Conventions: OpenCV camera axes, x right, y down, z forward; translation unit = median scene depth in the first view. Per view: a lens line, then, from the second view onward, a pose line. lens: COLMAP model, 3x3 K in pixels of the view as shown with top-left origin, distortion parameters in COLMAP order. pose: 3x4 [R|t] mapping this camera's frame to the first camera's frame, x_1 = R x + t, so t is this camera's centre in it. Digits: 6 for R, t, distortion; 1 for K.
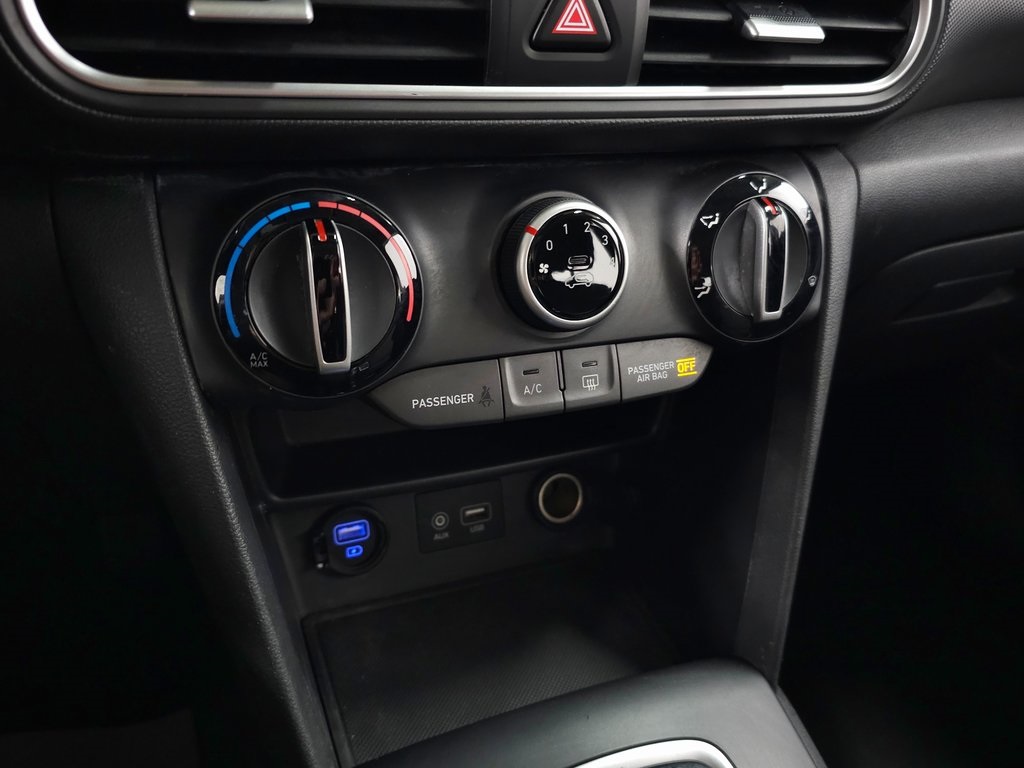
lens RADIAL K [[830.4, 0, 510.8], [0, 830.4, 377.8], [0, 0, 1]] dist [0.002849, -0.003491]
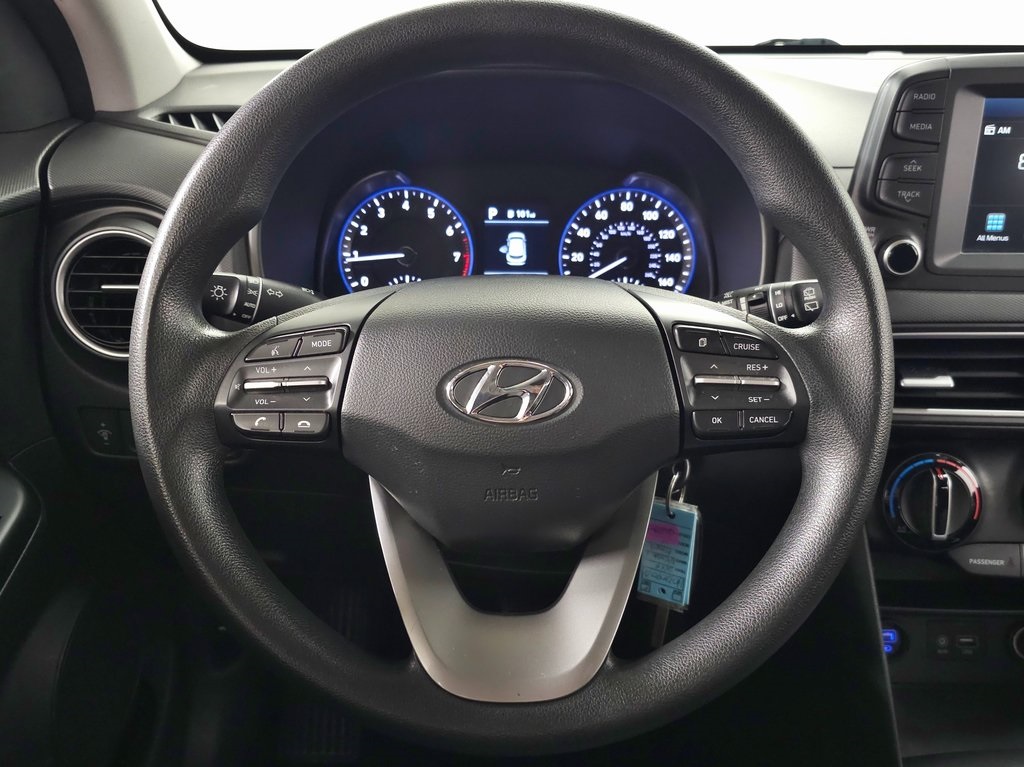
lens RADIAL K [[847.5, 0, 510.5], [0, 847.5, 405.5], [0, 0, 1]] dist [0.074737, -0.128242]
pose [[0.908256, 0.075100, -0.411620, -0.299448], [-0.135778, 0.983424, -0.120175, 0.060922], [0.395772, 0.165038, 0.903398, -1.322882]]
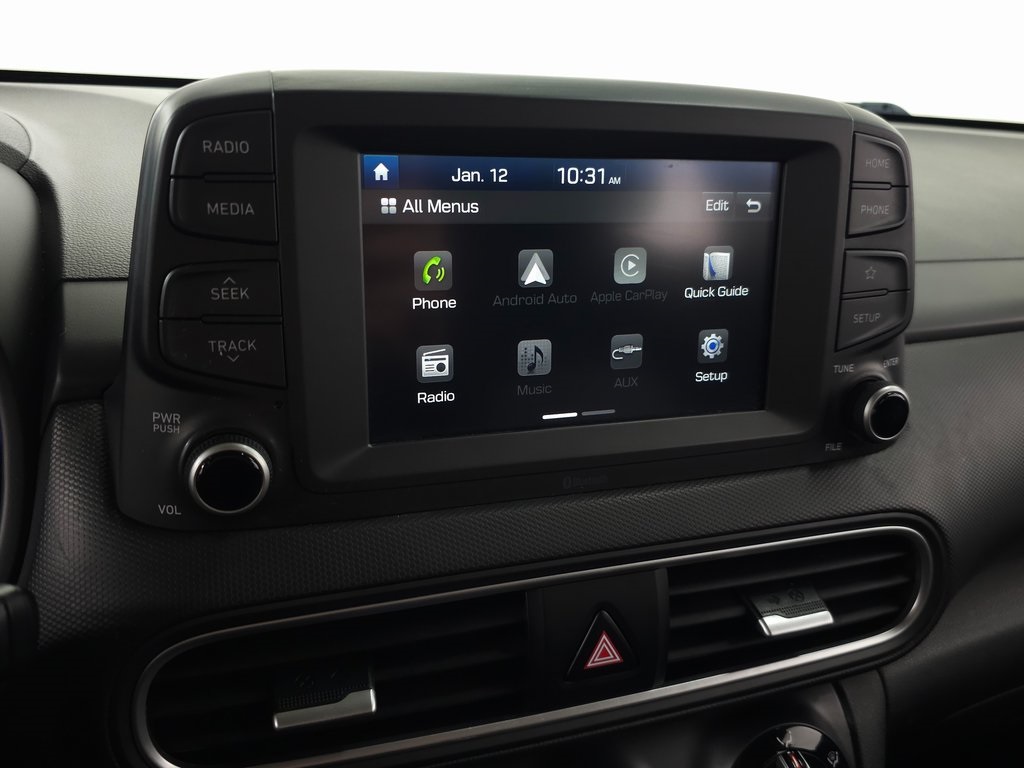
lens RADIAL K [[829.3, 0, 512.0], [0, 829.3, 384.0], [0, 0, 1]] dist [0.001259, 0.000771]
pose [[0.997486, -0.029446, -0.064455, 0.033089], [0.014521, 0.975211, -0.220799, -0.499198], [0.069359, 0.219308, 0.973187, -0.184873]]
